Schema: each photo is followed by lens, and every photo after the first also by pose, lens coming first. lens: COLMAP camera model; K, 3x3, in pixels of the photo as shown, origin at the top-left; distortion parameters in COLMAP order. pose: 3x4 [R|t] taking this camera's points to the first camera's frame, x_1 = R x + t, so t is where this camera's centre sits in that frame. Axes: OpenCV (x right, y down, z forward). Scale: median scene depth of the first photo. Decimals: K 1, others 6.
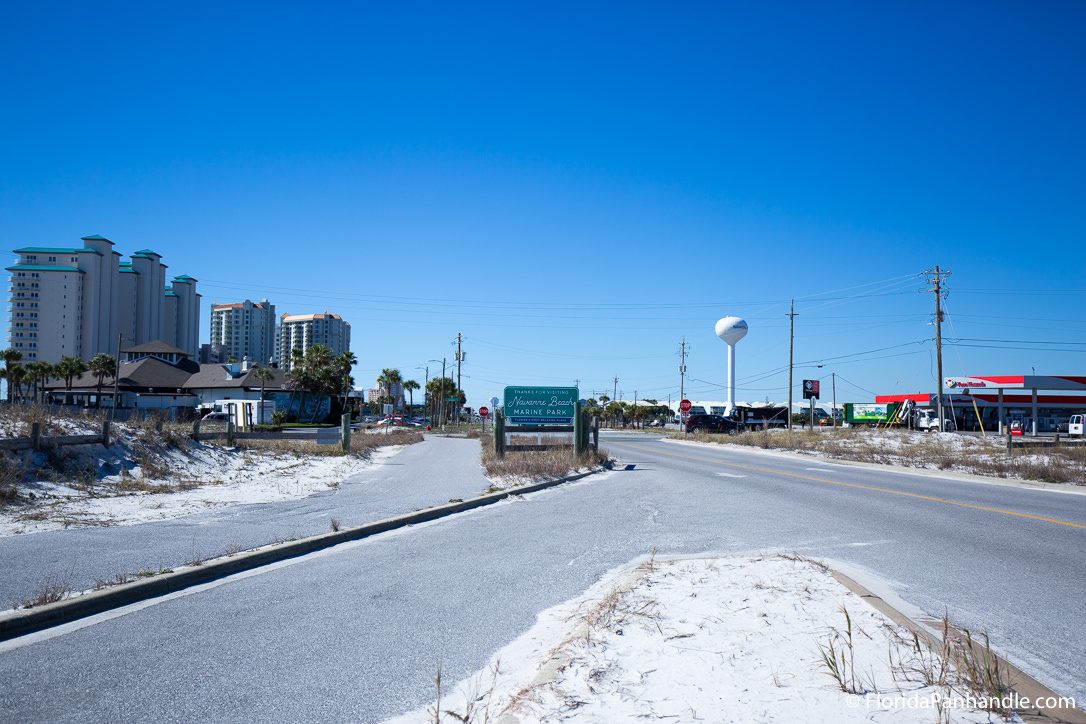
lens RADIAL K [[1022.9, 0, 540.8], [0, 1022.9, 359.3], [0, 0, 1]] dist [0.049512, 0.000000]
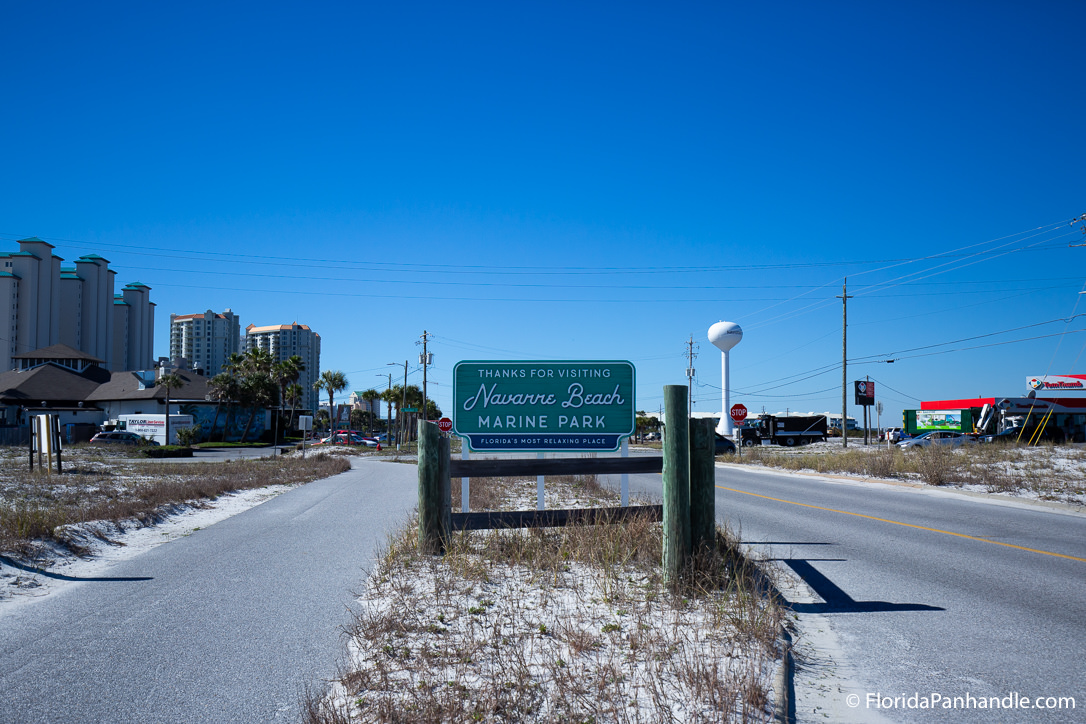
lens RADIAL K [[1022.9, 0, 548.2], [0, 1022.9, 366.7], [0, 0, 1]] dist [0.049512, 0.000000]
pose [[0.999593, -0.009466, 0.026911, -0.002638], [0.009627, 0.999936, -0.005858, 0.009324], [-0.026854, 0.006114, 0.999621, 0.172325]]
